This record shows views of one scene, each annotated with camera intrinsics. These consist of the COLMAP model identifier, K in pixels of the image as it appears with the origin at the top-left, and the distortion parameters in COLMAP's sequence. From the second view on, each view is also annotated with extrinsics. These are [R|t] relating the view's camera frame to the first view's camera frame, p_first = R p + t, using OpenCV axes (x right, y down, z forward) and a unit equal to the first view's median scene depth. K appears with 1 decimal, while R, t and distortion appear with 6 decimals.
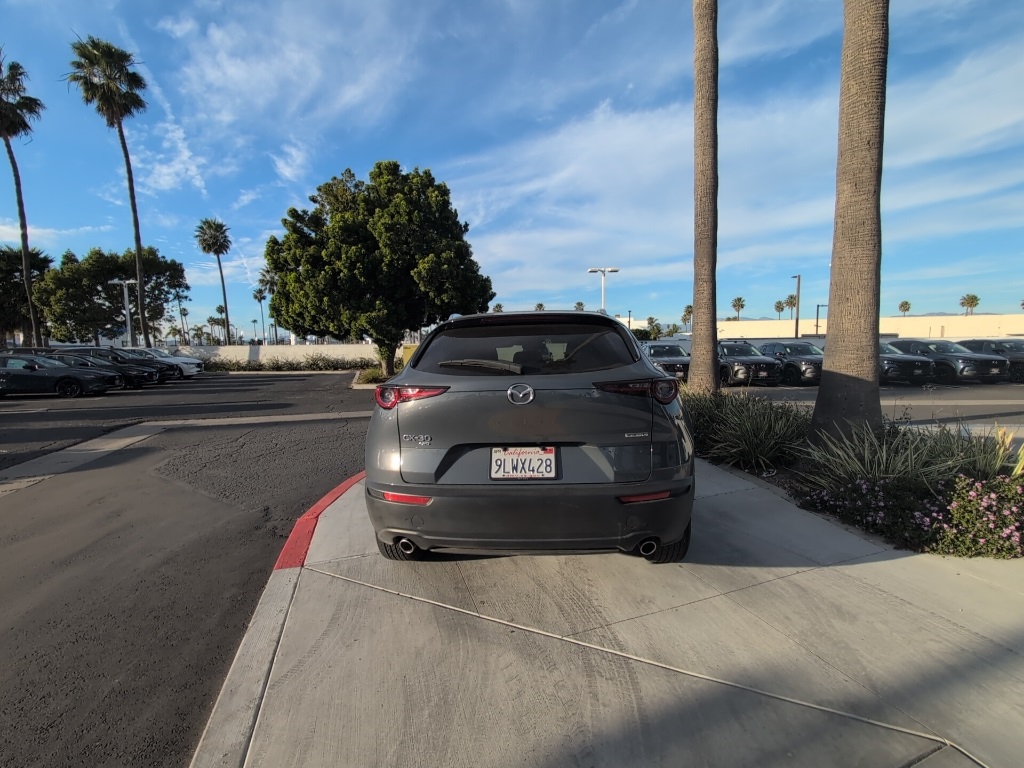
lens RADIAL K [[434.9, 0, 515.8], [0, 434.9, 382.0], [0, 0, 1]] dist [-0.000852, 0.000582]
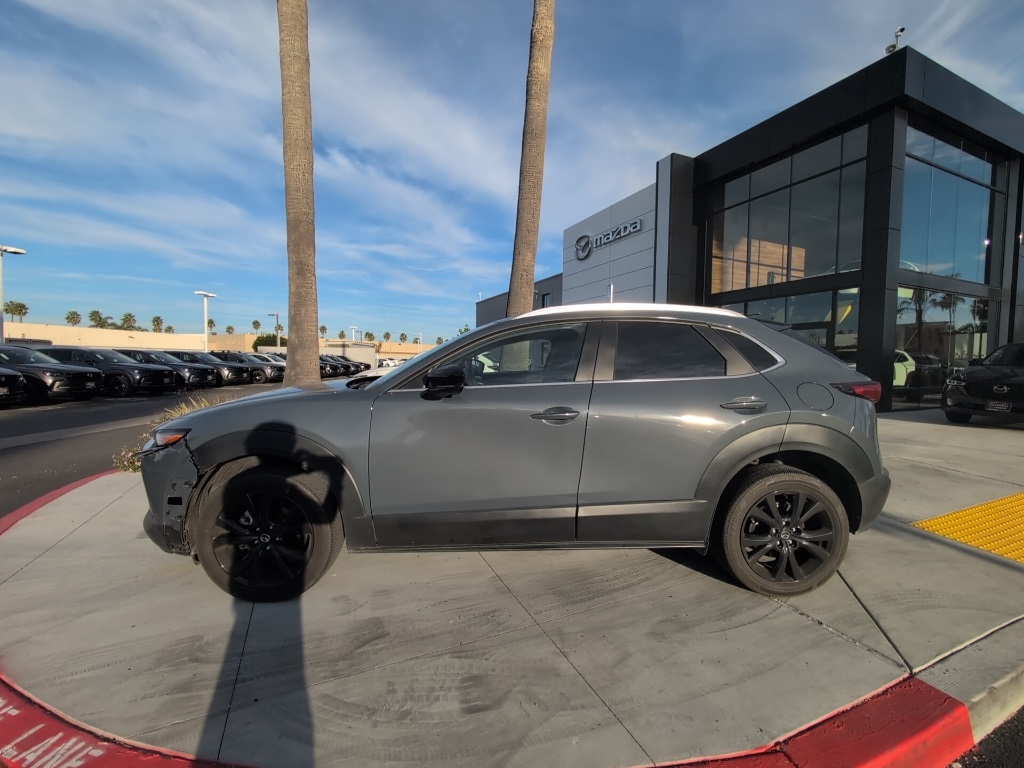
lens RADIAL K [[434.9, 0, 515.8], [0, 434.9, 382.0], [0, 0, 1]] dist [-0.000852, 0.000582]
pose [[-0.106297, -0.035904, 0.993686, -0.187881], [0.060084, 0.997290, 0.042461, -0.013709], [-0.992517, 0.064218, -0.103852, 0.289045]]
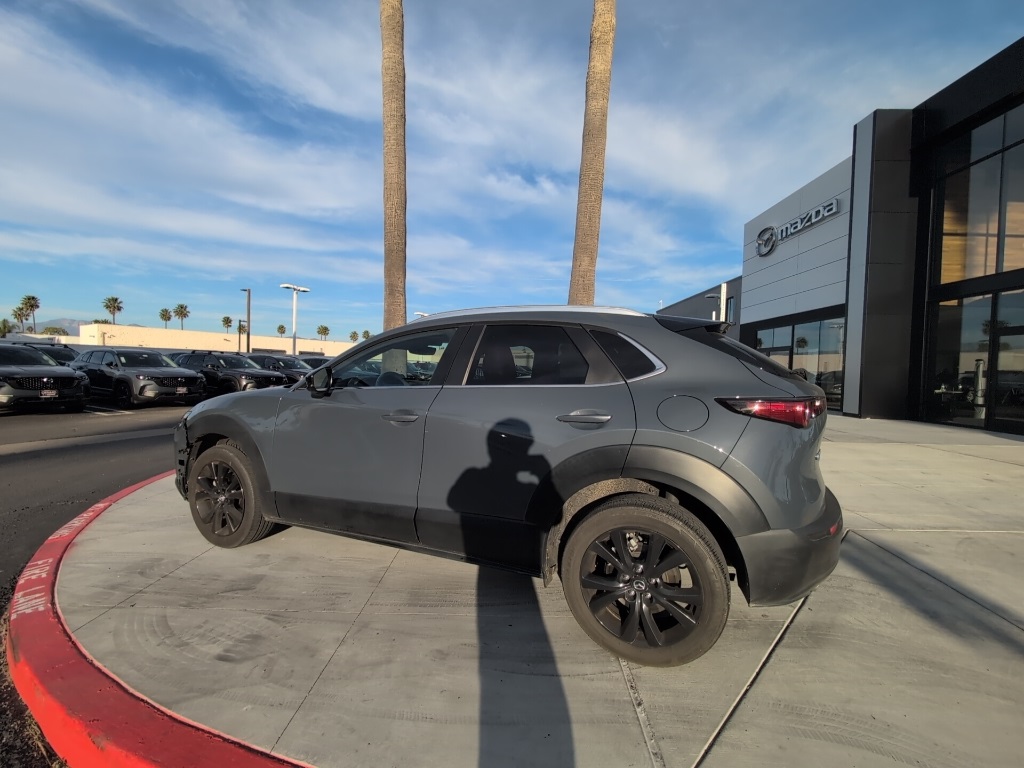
lens RADIAL K [[434.9, 0, 515.8], [0, 434.9, 382.0], [0, 0, 1]] dist [-0.000852, 0.000582]
pose [[0.328361, -0.008678, 0.944512, -0.174367], [0.039011, 0.999229, -0.004382, -0.005767], [-0.943746, 0.038285, 0.328447, 0.174950]]
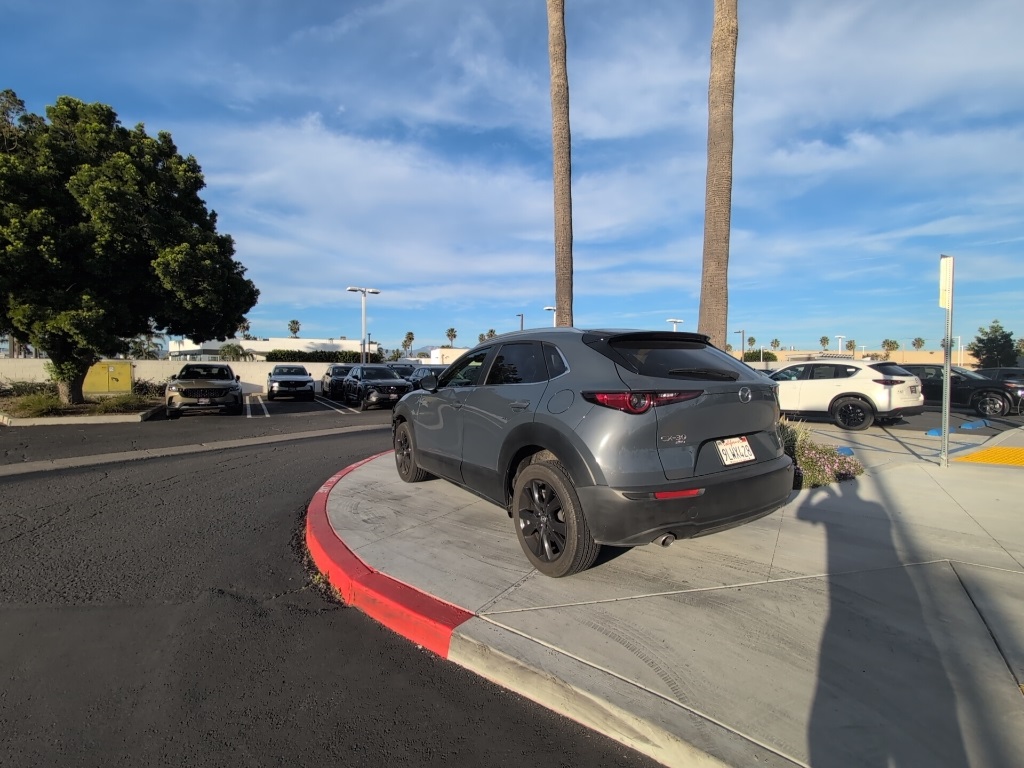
lens RADIAL K [[434.9, 0, 515.8], [0, 434.9, 382.0], [0, 0, 1]] dist [-0.000852, 0.000582]
pose [[0.807852, 0.001576, 0.589384, -0.162923], [0.031048, 0.998494, -0.045226, 0.003314], [-0.588567, 0.054835, 0.806586, 0.046070]]
